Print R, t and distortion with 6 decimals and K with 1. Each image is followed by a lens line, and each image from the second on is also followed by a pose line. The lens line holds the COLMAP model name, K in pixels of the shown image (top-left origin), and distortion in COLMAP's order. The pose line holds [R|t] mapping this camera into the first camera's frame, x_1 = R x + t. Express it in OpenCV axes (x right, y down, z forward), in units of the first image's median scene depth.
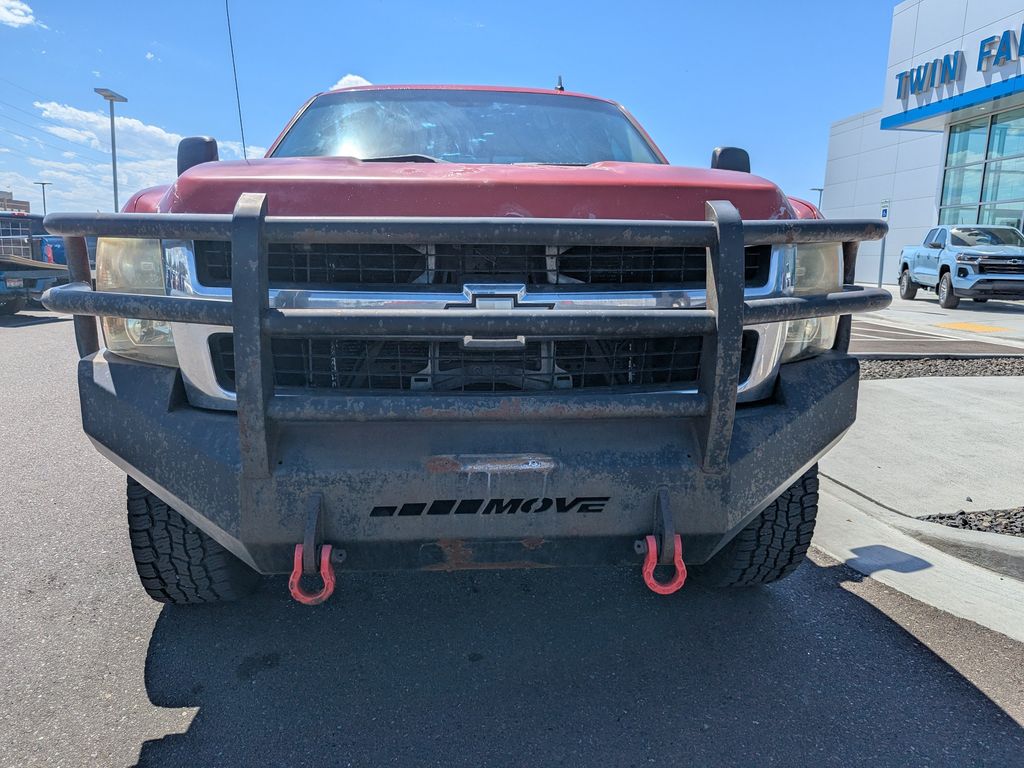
lens RADIAL K [[734.3, 0, 518.6], [0, 734.3, 368.5], [0, 0, 1]] dist [0.055441, -0.048550]
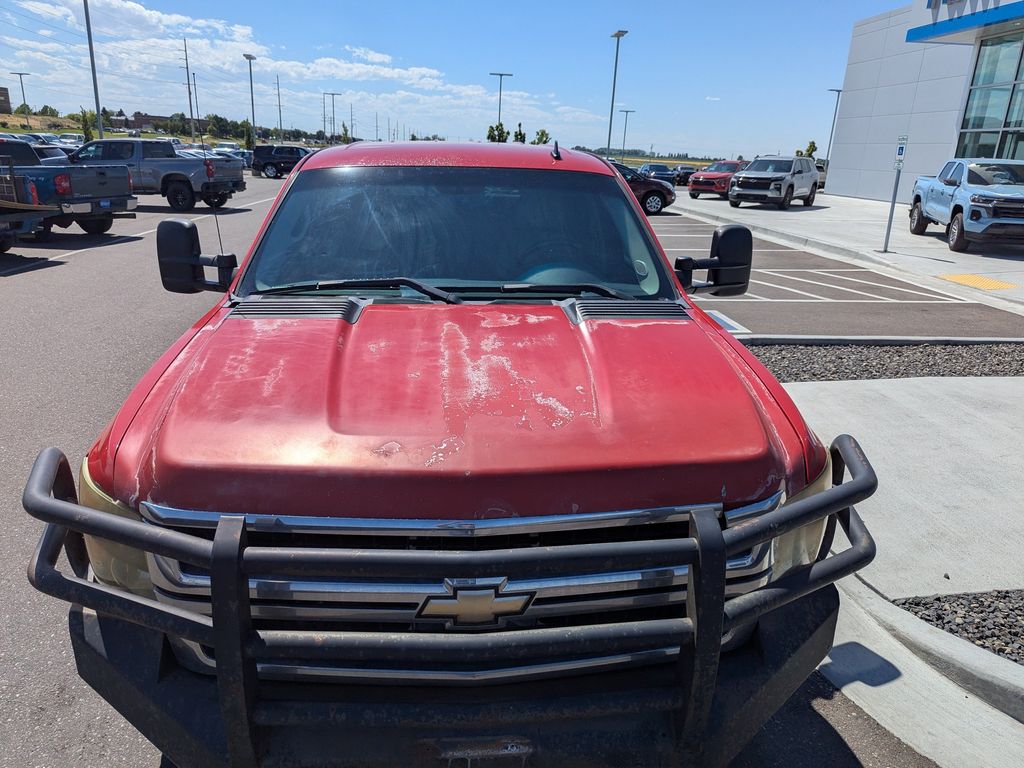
lens RADIAL K [[736.7, 0, 512.0], [0, 736.7, 384.0], [0, 0, 1]] dist [0.034946, -0.019416]
pose [[0.999901, 0.012979, -0.005427, 0.006621], [-0.011998, 0.988182, 0.152817, -0.189208], [0.007346, -0.152737, 0.988240, 0.017609]]
